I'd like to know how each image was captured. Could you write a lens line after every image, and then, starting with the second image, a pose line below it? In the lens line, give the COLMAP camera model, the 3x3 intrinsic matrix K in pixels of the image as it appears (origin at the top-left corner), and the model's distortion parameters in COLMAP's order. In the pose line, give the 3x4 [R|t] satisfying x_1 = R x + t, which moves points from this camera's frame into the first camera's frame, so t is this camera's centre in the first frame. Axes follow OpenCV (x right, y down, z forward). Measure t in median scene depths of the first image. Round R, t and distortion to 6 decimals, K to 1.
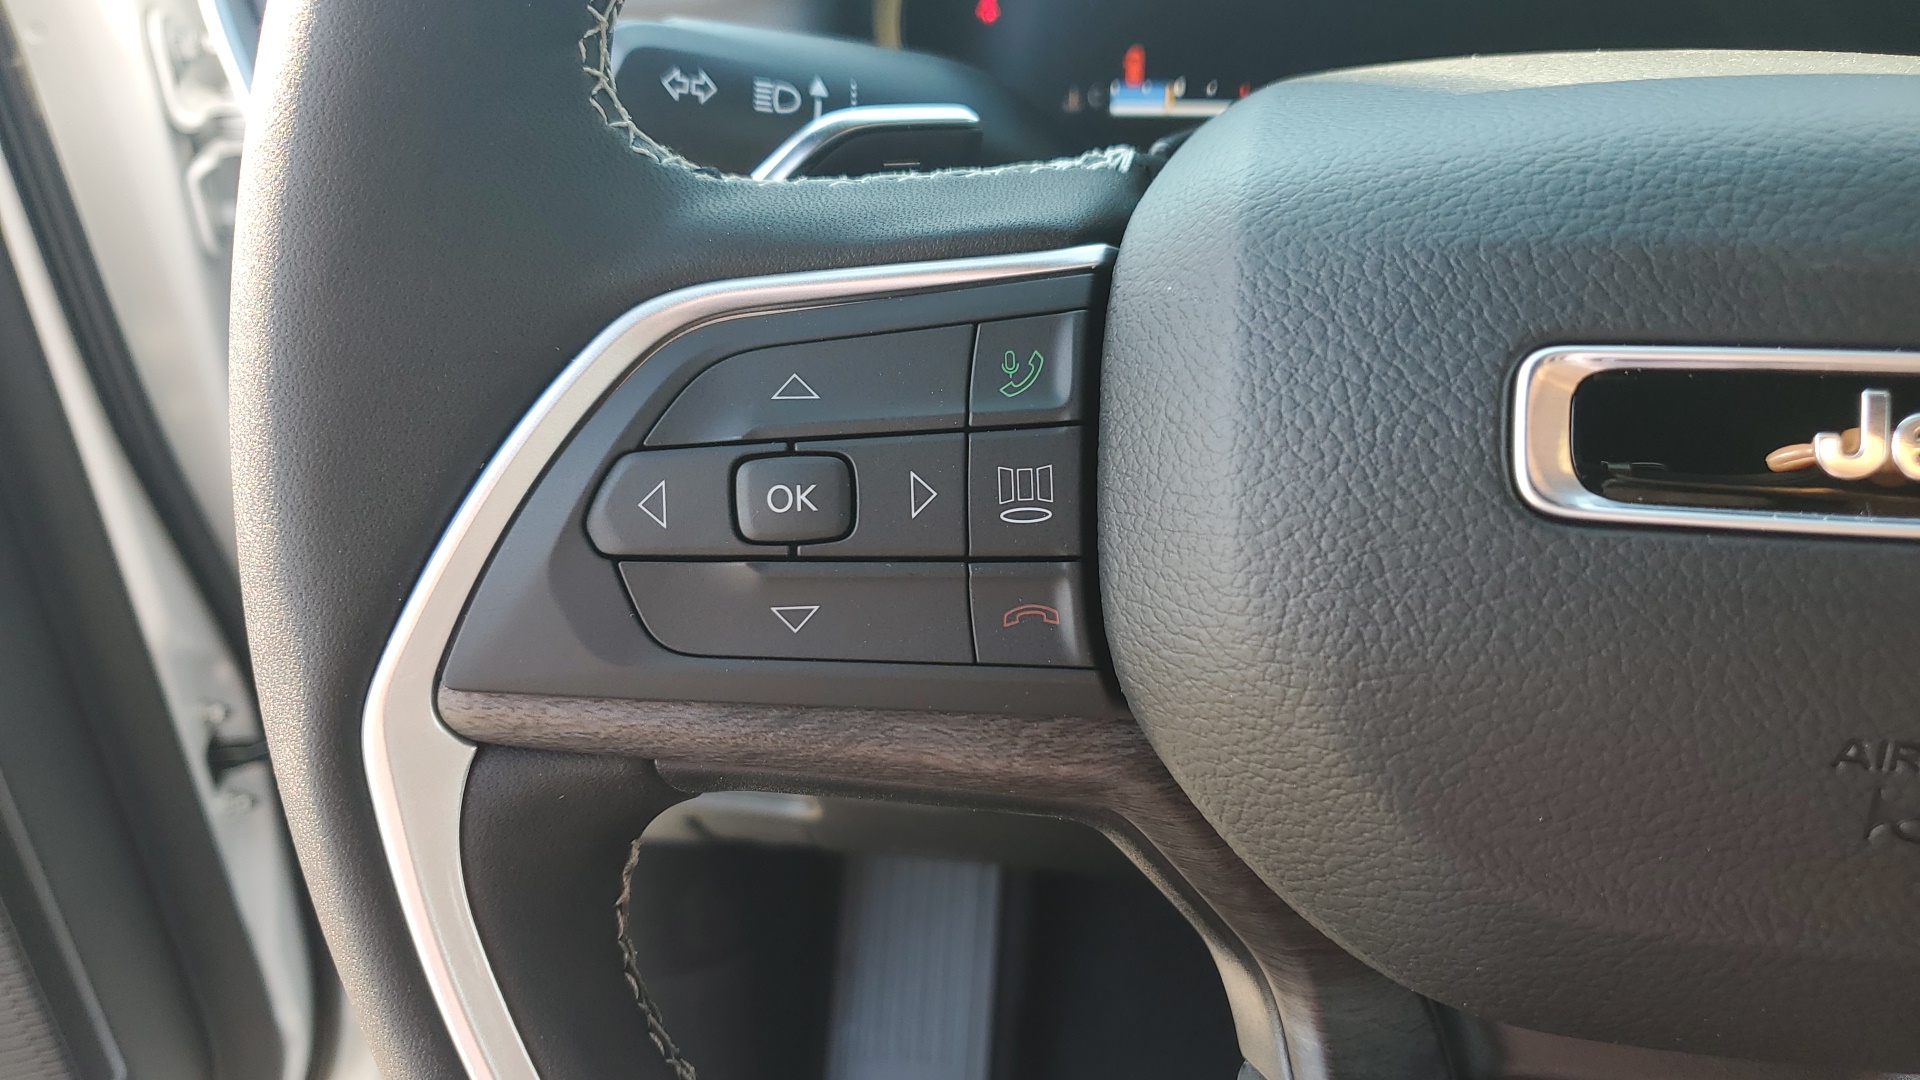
lens RADIAL K [[1504.6, 0, 965.1], [0, 1504.6, 529.1], [0, 0, 1]] dist [0.081622, -0.097758]
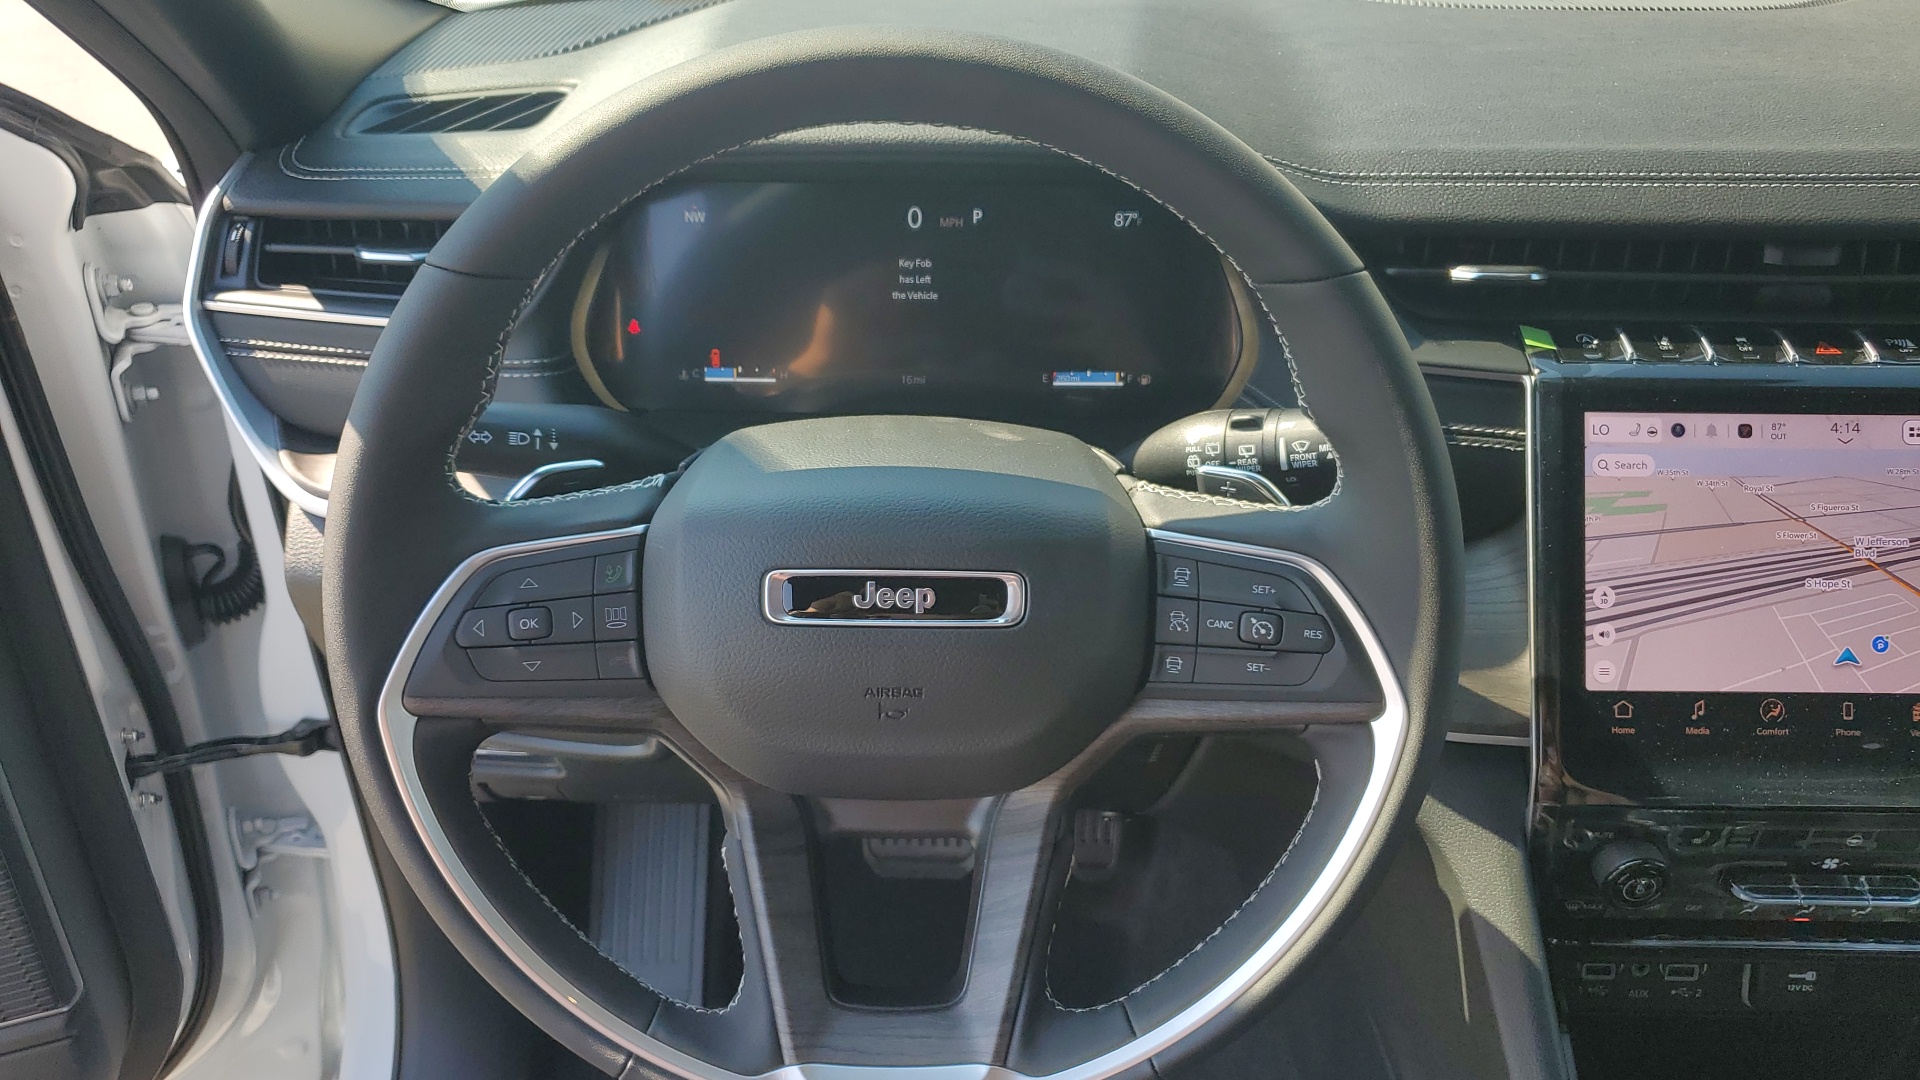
lens RADIAL K [[1504.6, 0, 945.2], [0, 1504.6, 561.5], [0, 0, 1]] dist [0.081622, -0.097758]
pose [[0.990243, -0.037022, 0.134342, 0.269675], [0.034767, 0.999213, 0.019095, -0.157986], [-0.134943, -0.014238, 0.990751, -1.842777]]
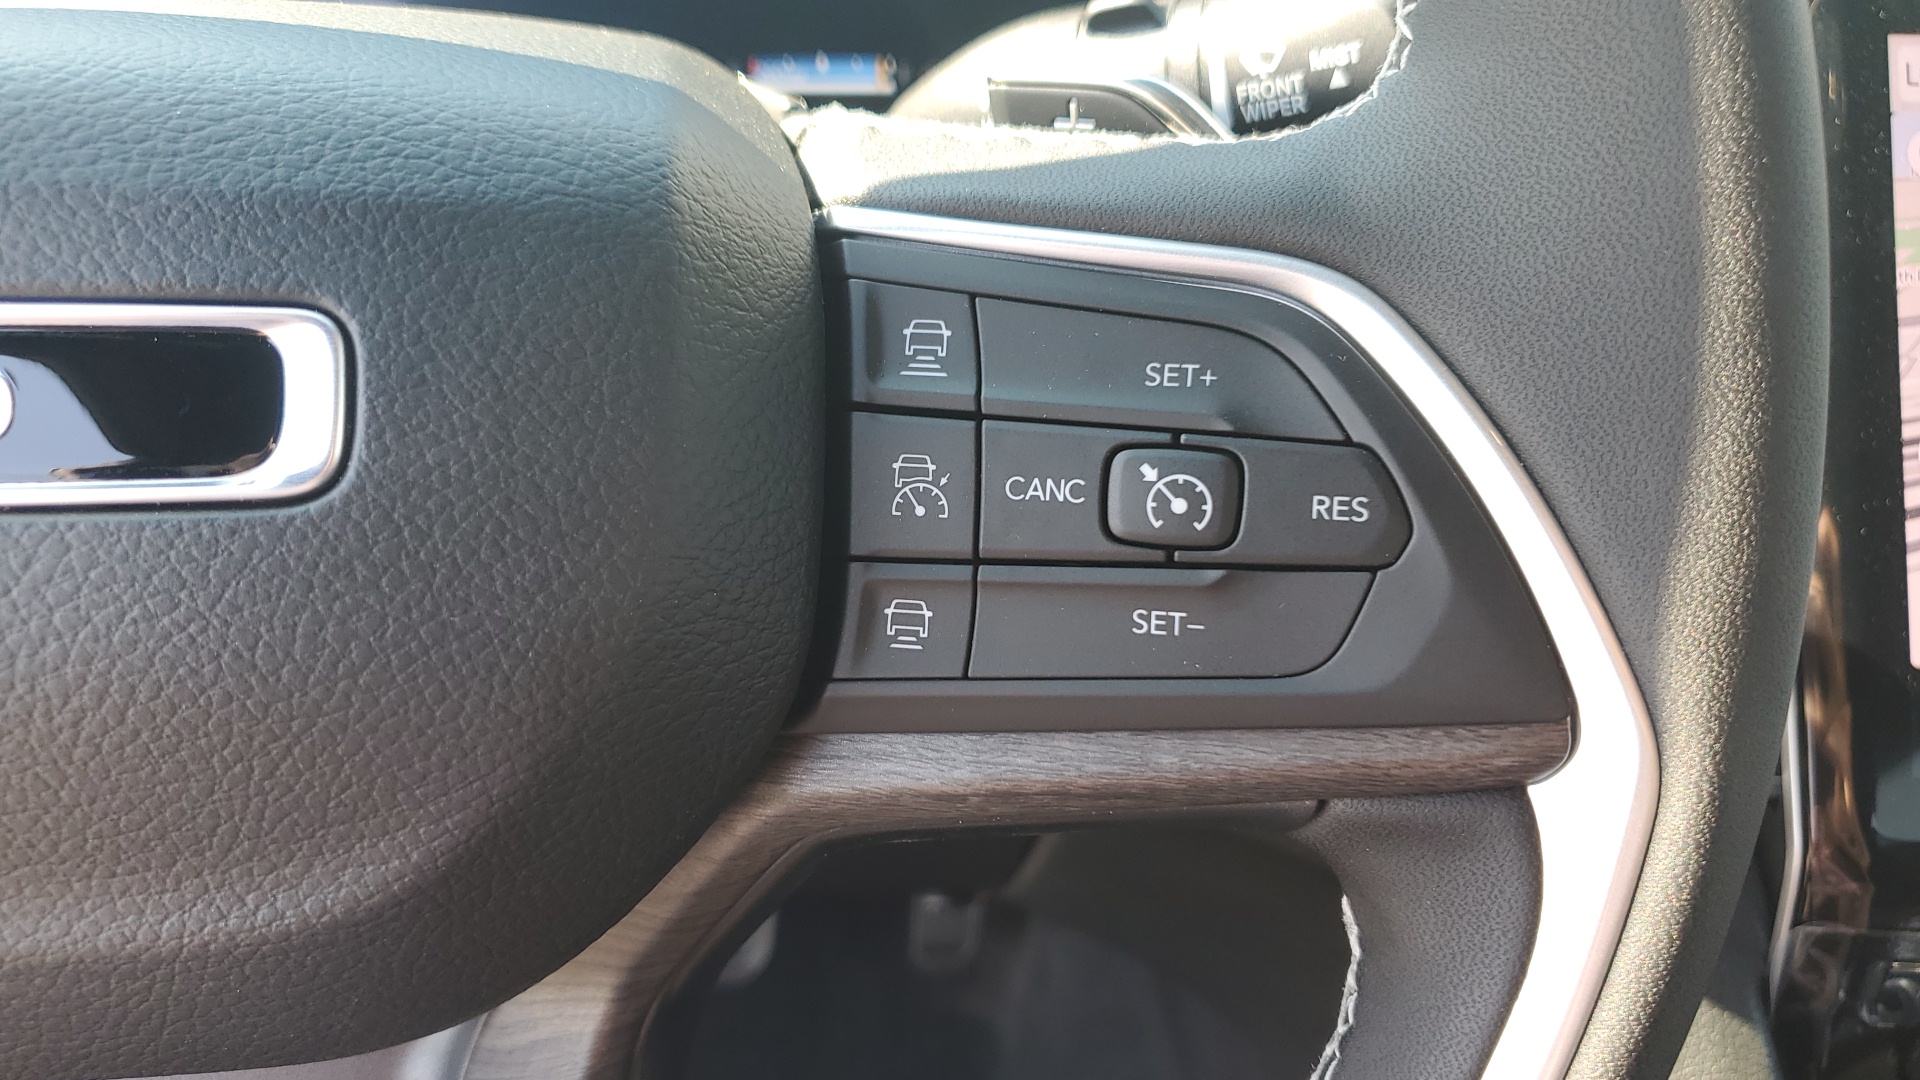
lens RADIAL K [[1504.6, 0, 959.2], [0, 1504.6, 550.4], [0, 0, 1]] dist [0.081622, -0.097758]
pose [[0.978275, -0.060664, 0.198239, 0.917740], [0.059433, 0.998158, 0.012163, 0.050717], [-0.198612, -0.000117, 0.980078, -0.000696]]
